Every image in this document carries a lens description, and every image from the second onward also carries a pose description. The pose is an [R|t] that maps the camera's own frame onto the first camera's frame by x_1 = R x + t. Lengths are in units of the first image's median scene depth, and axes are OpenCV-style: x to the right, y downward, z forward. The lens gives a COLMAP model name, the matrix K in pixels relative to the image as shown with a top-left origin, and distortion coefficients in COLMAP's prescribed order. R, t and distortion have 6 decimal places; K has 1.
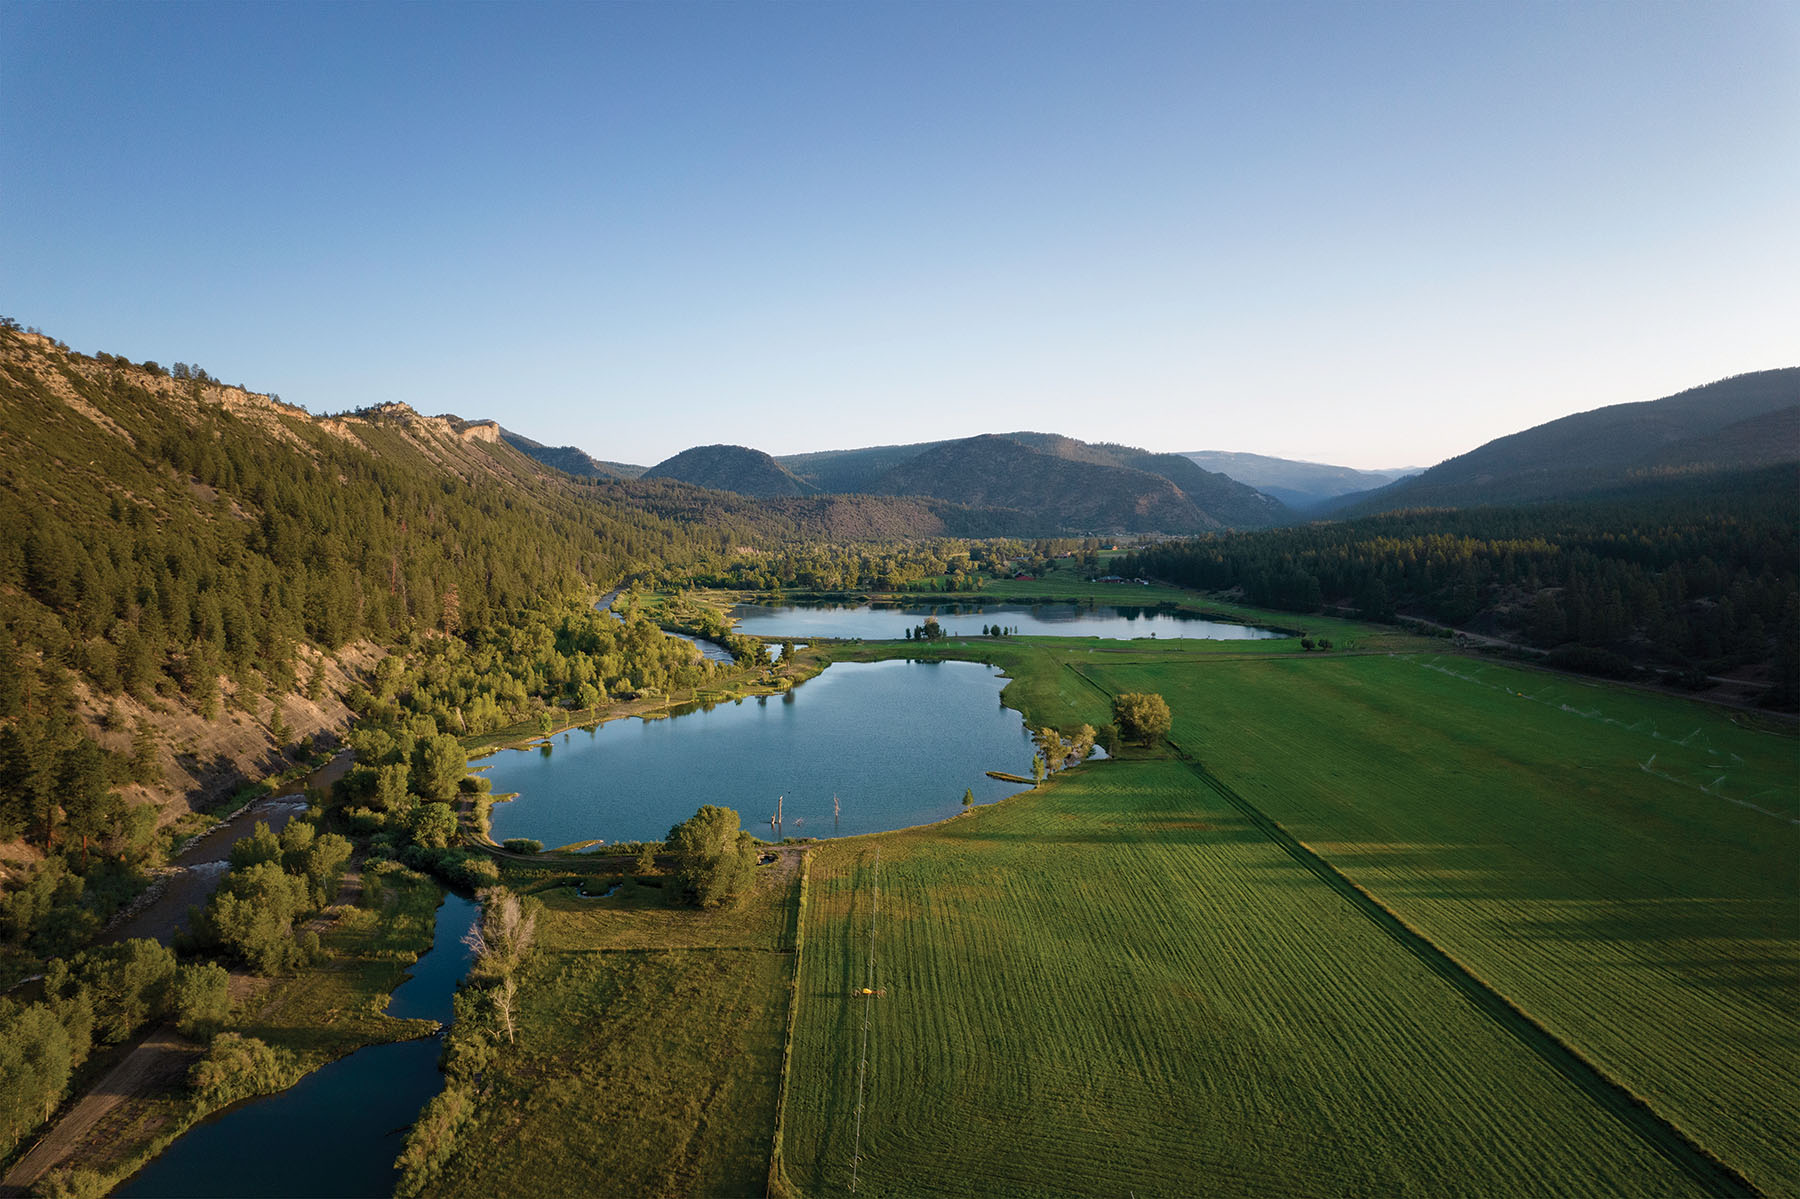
lens RADIAL K [[1156.9, 0, 900.7], [0, 1156.9, 596.2], [0, 0, 1]] dist [-0.043312, 0.039213]
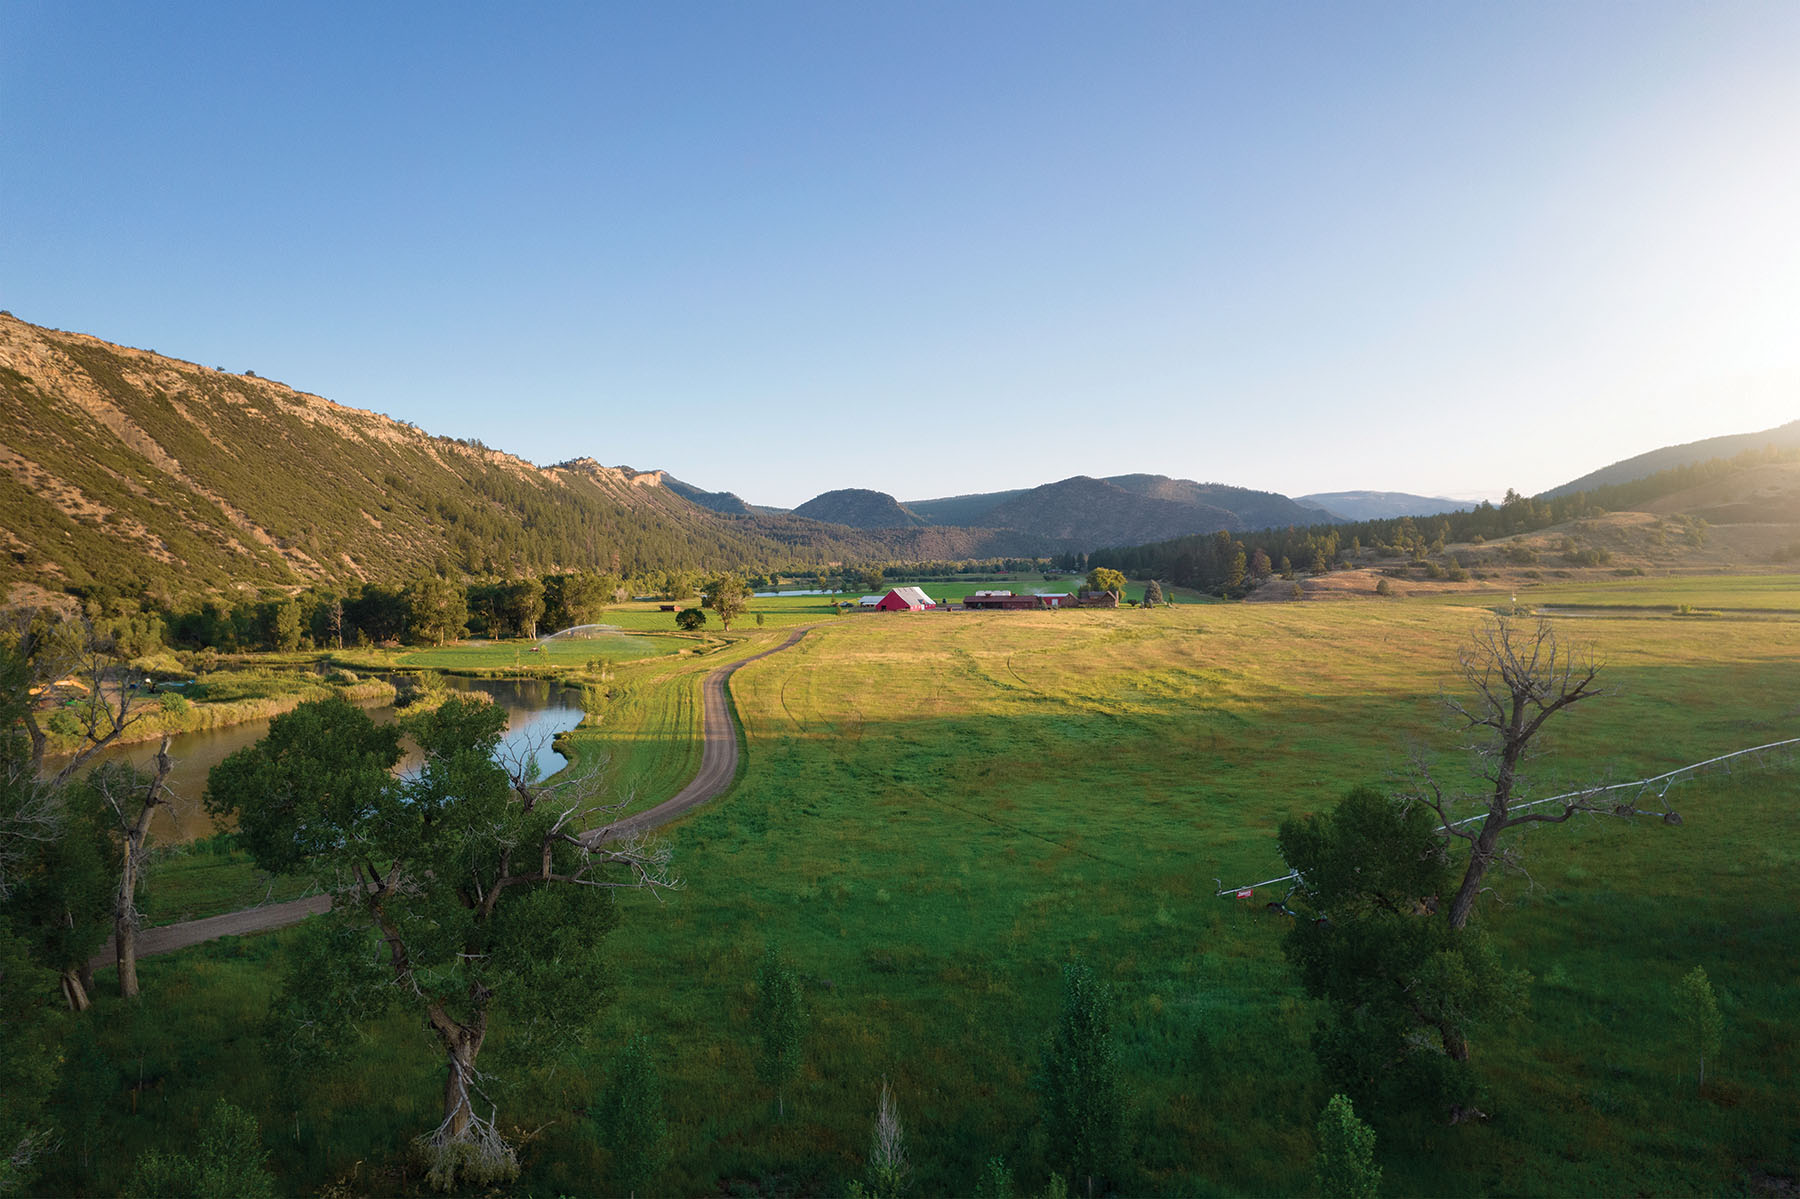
lens RADIAL K [[1156.9, 0, 900.1], [0, 1156.9, 602.3], [0, 0, 1]] dist [-0.043312, 0.039213]
pose [[0.990006, 0.000909, -0.141025, 0.142412], [-0.005746, 0.999409, -0.033896, 0.054839], [0.140911, 0.034367, 0.989426, -0.340870]]
